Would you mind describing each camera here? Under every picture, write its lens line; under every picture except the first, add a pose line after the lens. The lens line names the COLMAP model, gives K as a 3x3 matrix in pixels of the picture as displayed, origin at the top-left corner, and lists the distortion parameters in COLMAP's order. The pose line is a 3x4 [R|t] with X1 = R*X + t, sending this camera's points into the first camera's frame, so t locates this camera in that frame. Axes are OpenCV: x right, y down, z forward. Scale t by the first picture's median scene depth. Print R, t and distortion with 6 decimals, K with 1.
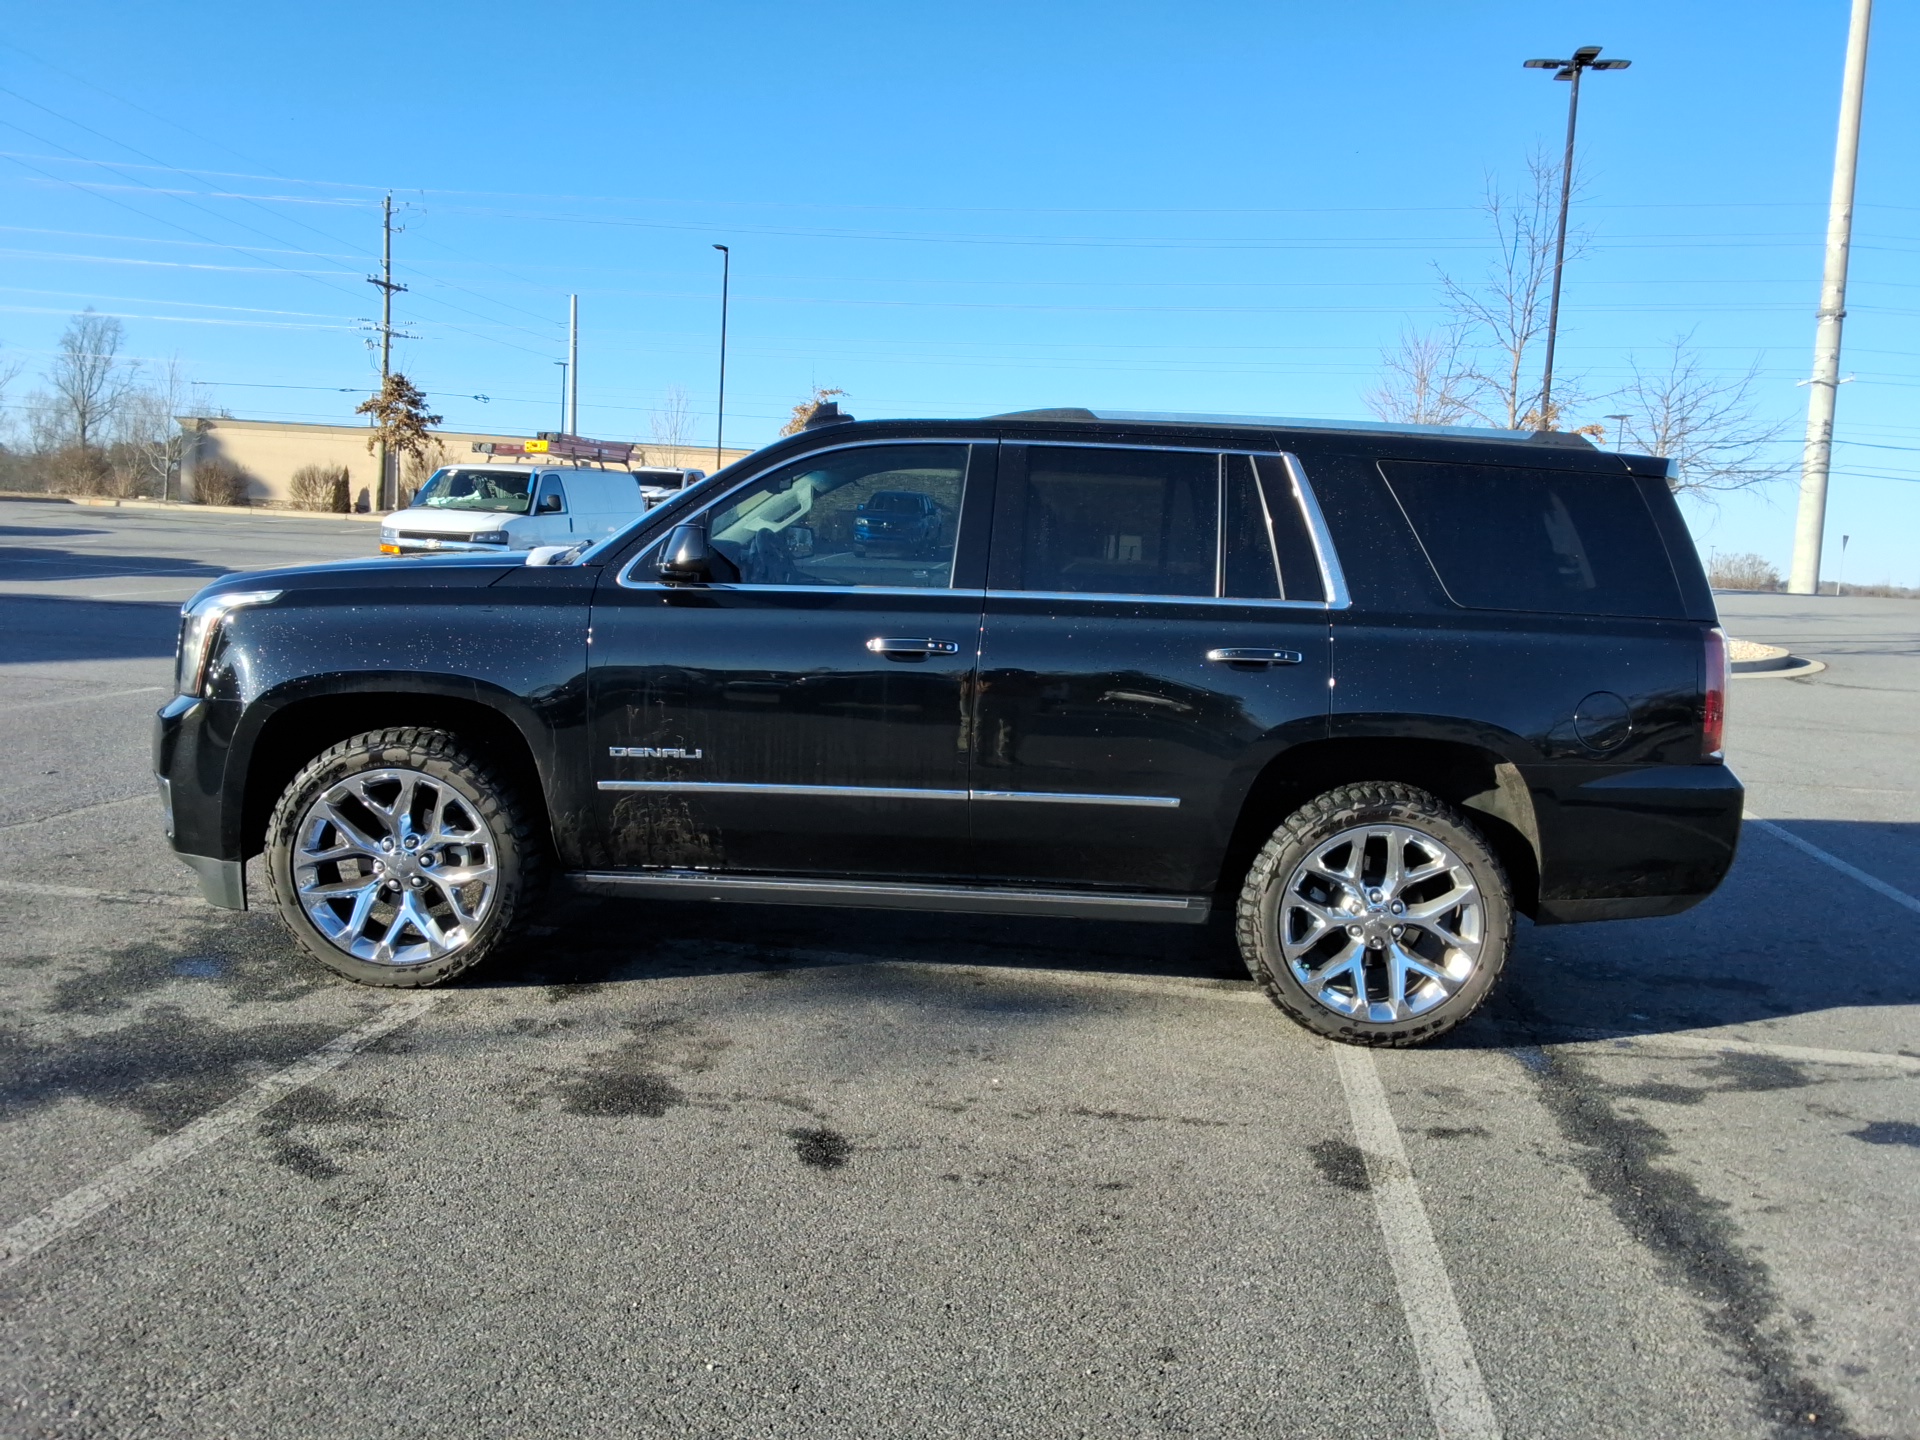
lens RADIAL K [[1532.8, 0, 970.5], [0, 1532.8, 726.7], [0, 0, 1]] dist [0.109758, -0.157956]
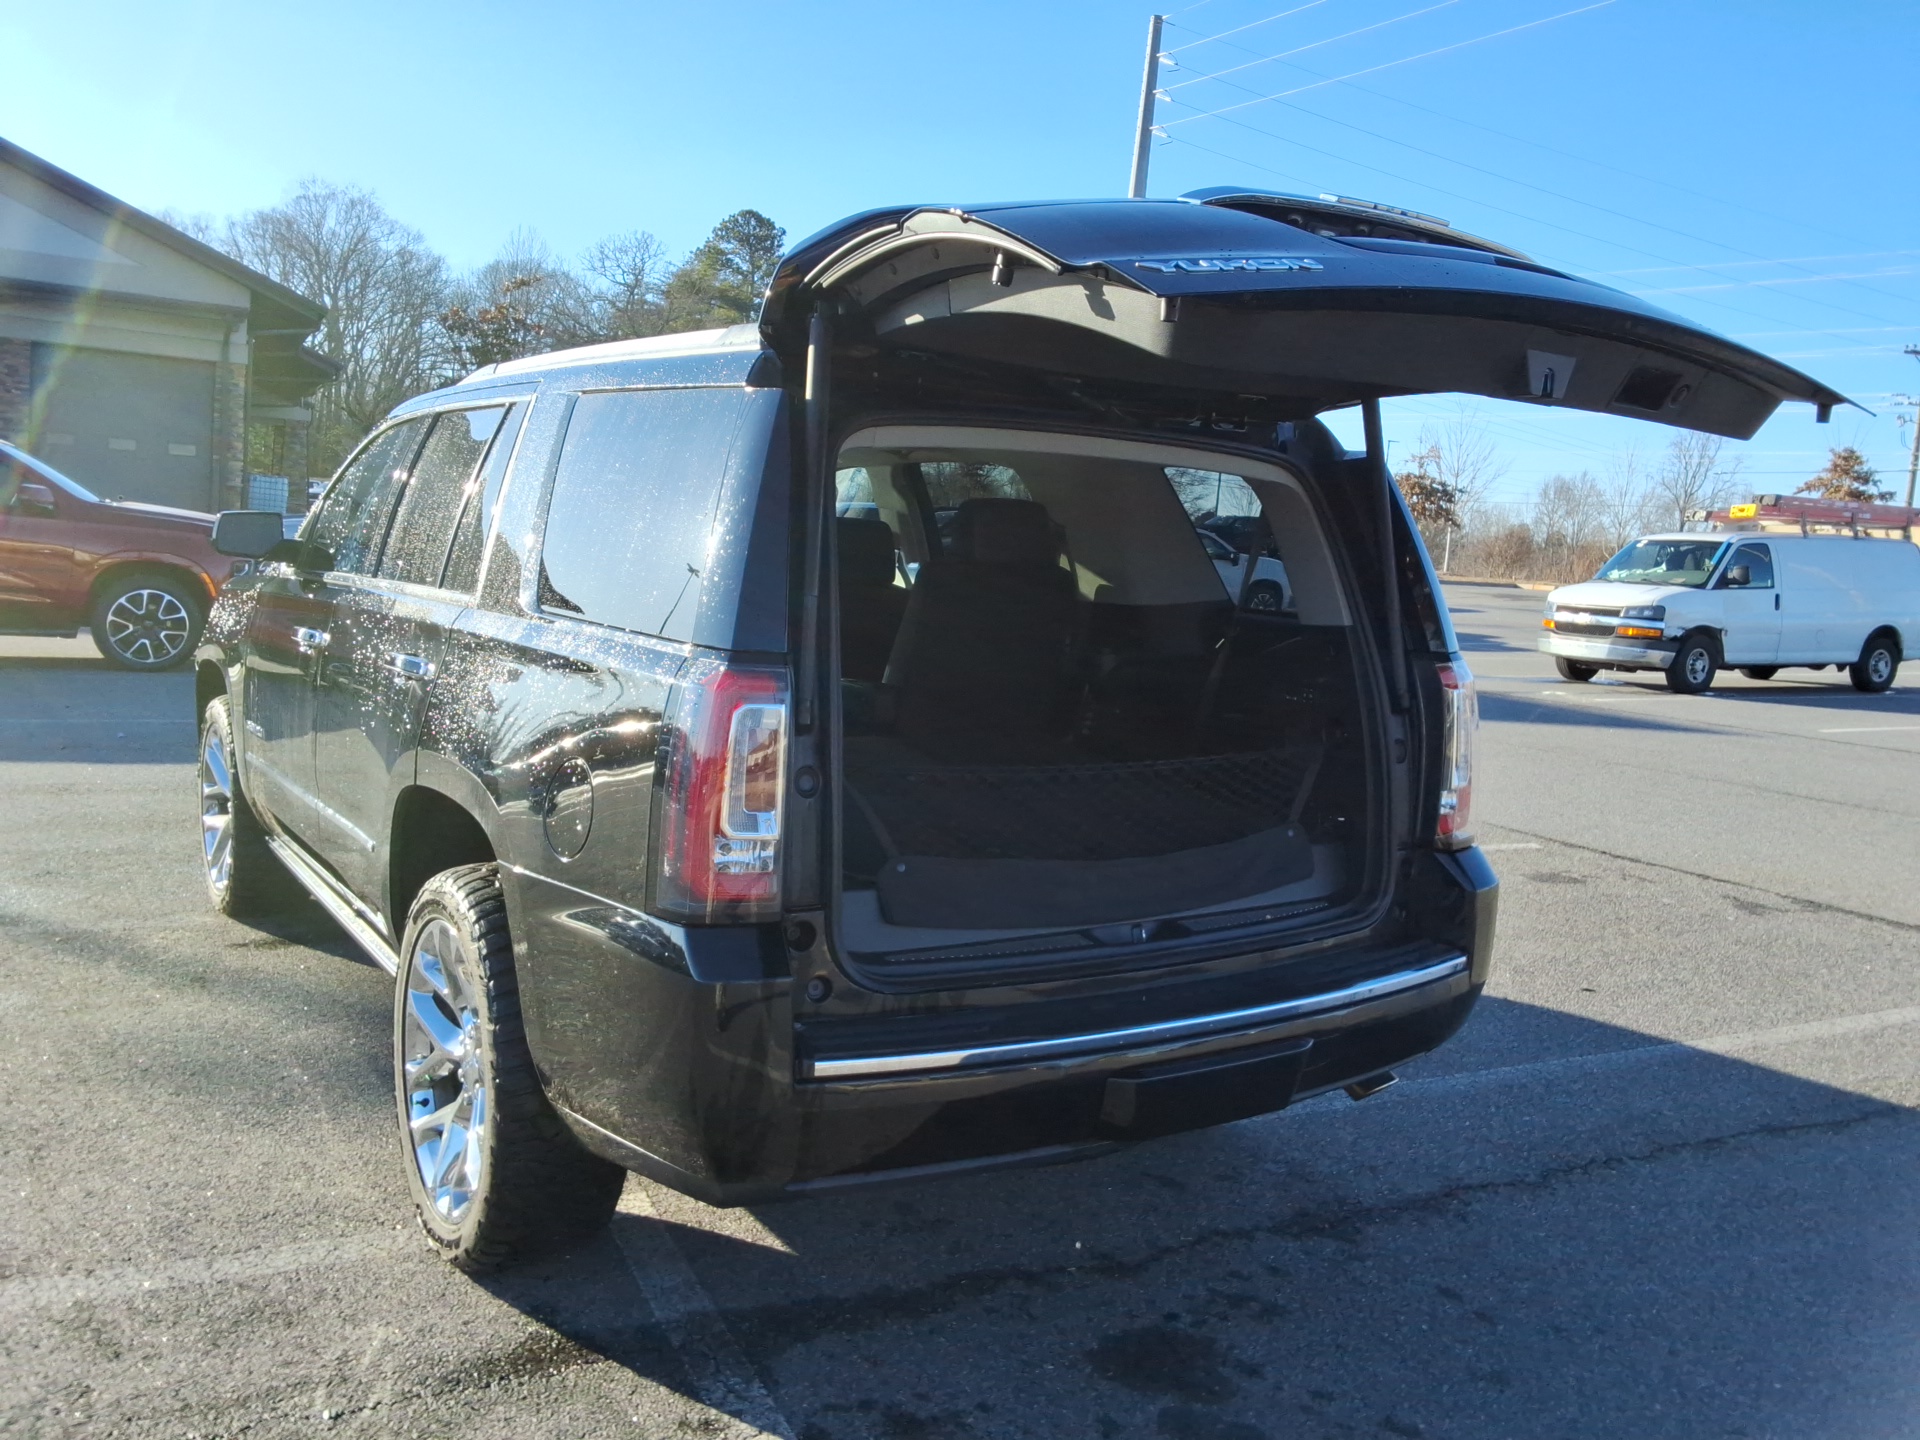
lens RADIAL K [[1532.8, 0, 970.5], [0, 1532.8, 714.1], [0, 0, 1]] dist [0.109758, -0.157956]
pose [[0.572923, 0.077481, -0.815938, 0.697757], [-0.133031, 0.991112, 0.000706, -0.042813], [0.808741, 0.108140, 0.578139, 0.571987]]
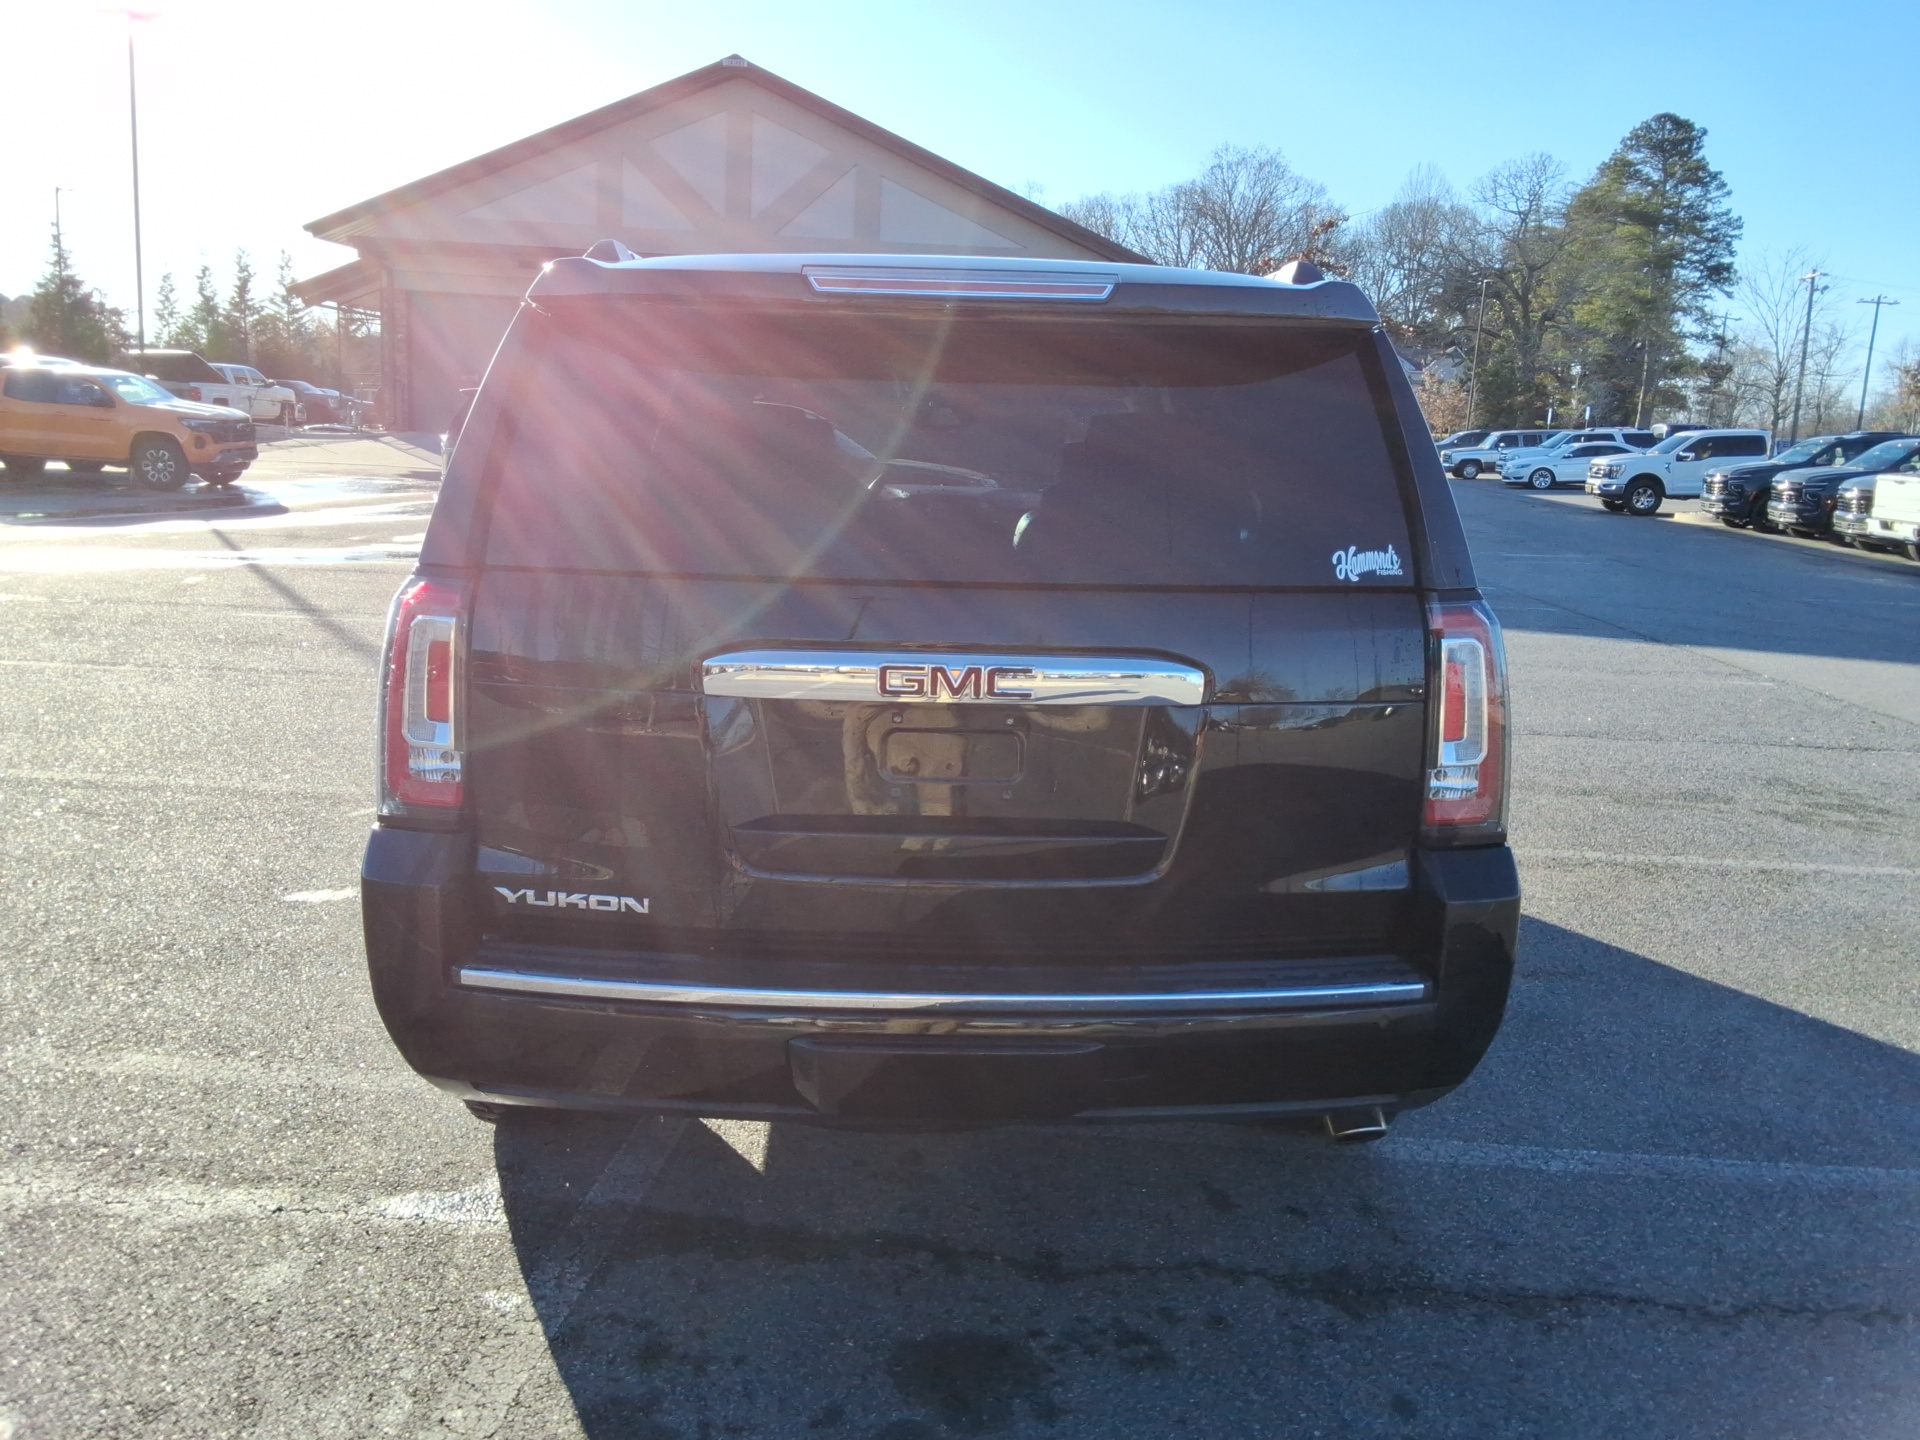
lens RADIAL K [[1532.8, 0, 971.4], [0, 1532.8, 707.7], [0, 0, 1]] dist [0.109758, -0.157956]
pose [[0.053336, 0.122960, -0.990977, 0.756414], [-0.155976, 0.981235, 0.113356, -0.080393], [0.986320, 0.148523, 0.071514, 0.854373]]
